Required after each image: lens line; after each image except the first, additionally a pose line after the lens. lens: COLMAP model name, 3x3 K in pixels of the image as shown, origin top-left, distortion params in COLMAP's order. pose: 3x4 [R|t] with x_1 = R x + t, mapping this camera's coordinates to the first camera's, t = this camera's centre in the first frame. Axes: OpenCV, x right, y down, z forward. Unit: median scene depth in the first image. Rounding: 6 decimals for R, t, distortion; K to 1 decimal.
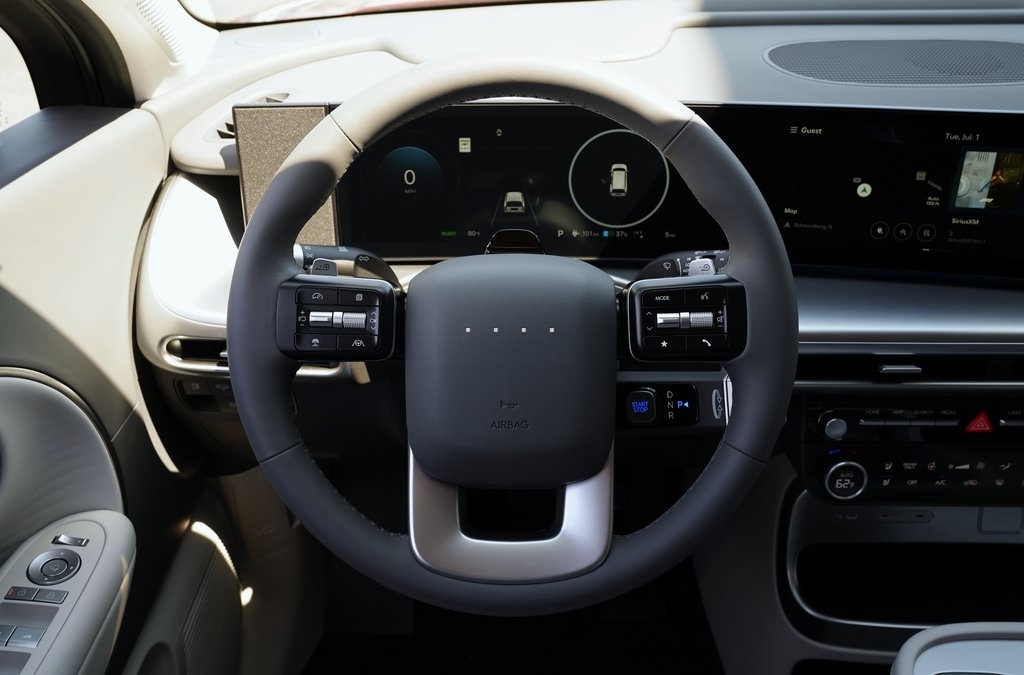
lens RADIAL K [[916.6, 0, 518.1], [0, 916.6, 334.3], [0, 0, 1]] dist [-0.035003, 0.078214]
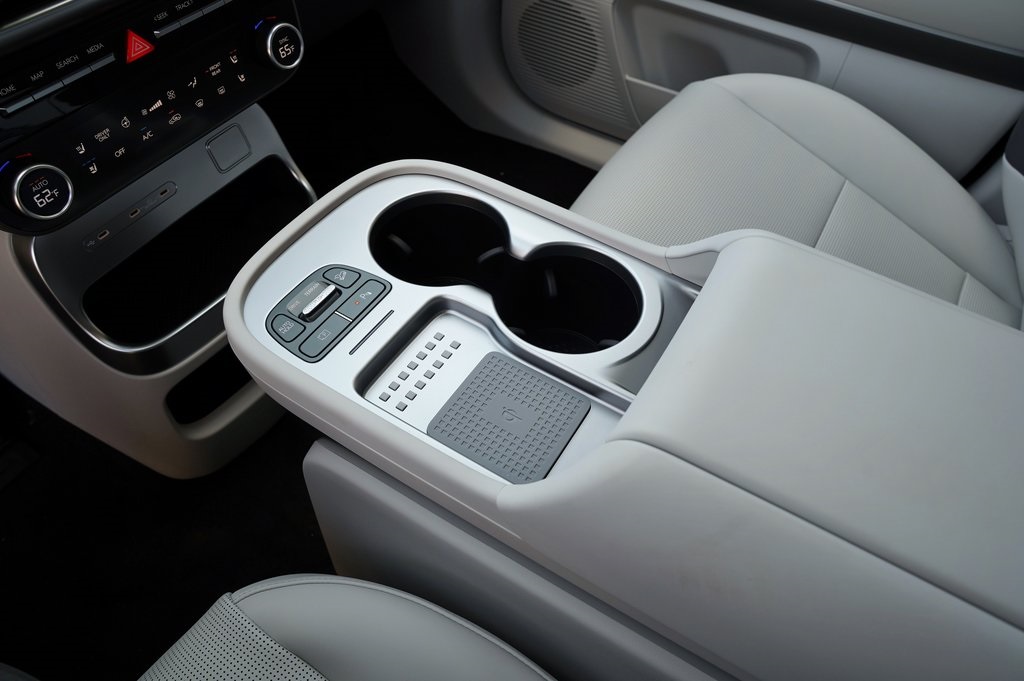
lens RADIAL K [[703.9, 0, 516.5], [0, 703.9, 336.0], [0, 0, 1]] dist [-0.071944, 0.023395]
pose [[0.509817, -0.648138, 0.565688, 0.165262], [0.416214, 0.761309, 0.497166, 0.136675], [-0.752896, -0.018016, 0.657893, 0.337813]]
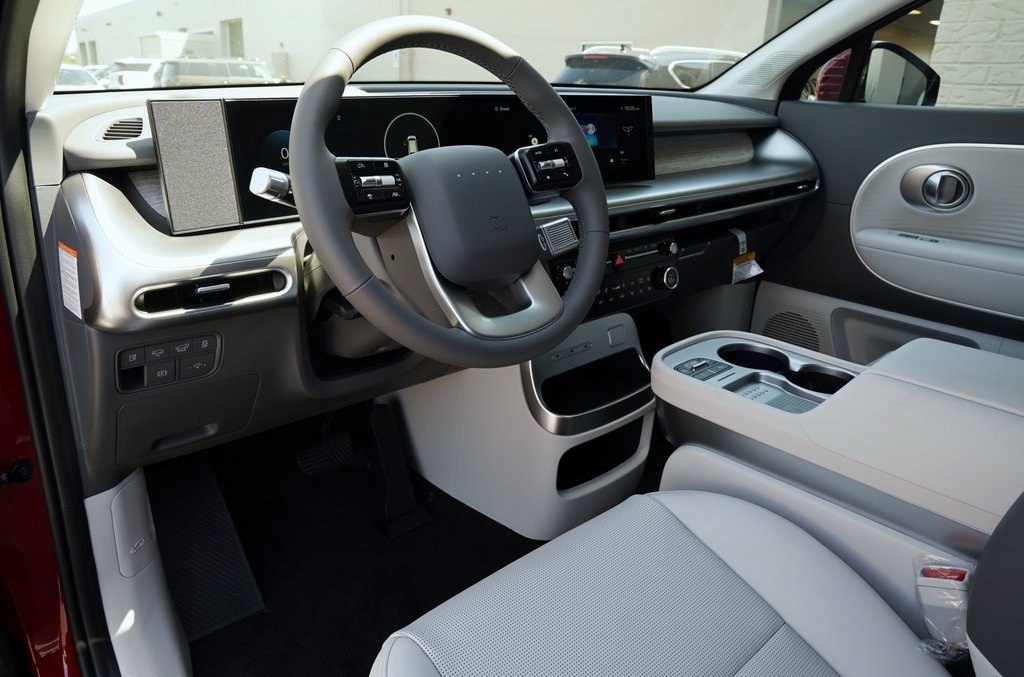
lens RADIAL K [[703.9, 0, 518.9], [0, 703.9, 343.3], [0, 0, 1]] dist [-0.071944, 0.023395]
pose [[0.729872, -0.229095, 0.644052, -0.600078], [0.337015, 0.940303, -0.047448, 0.260620], [-0.594734, 0.251686, 0.763509, 0.089228]]
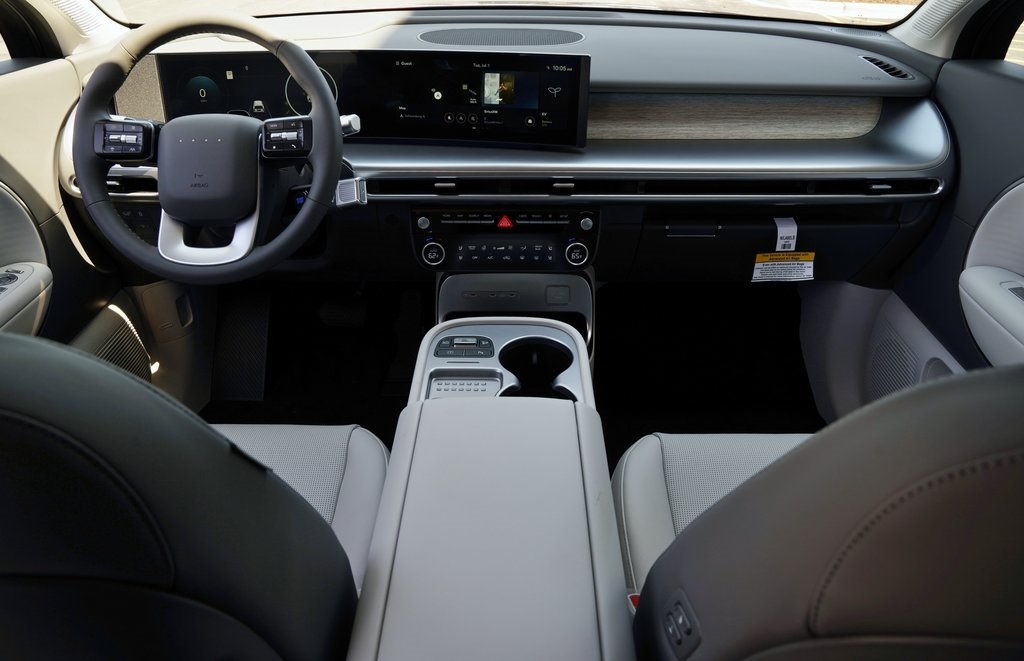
lens RADIAL K [[730.9, 0, 514.3], [0, 730.9, 319.8], [0, 0, 1]] dist [-0.071305, 0.026801]
pose [[0.999995, 0.001569, 0.002853, 0.534191], [-0.001535, 0.999929, -0.011839, 0.320339], [-0.002871, 0.011834, 0.999926, -0.484751]]
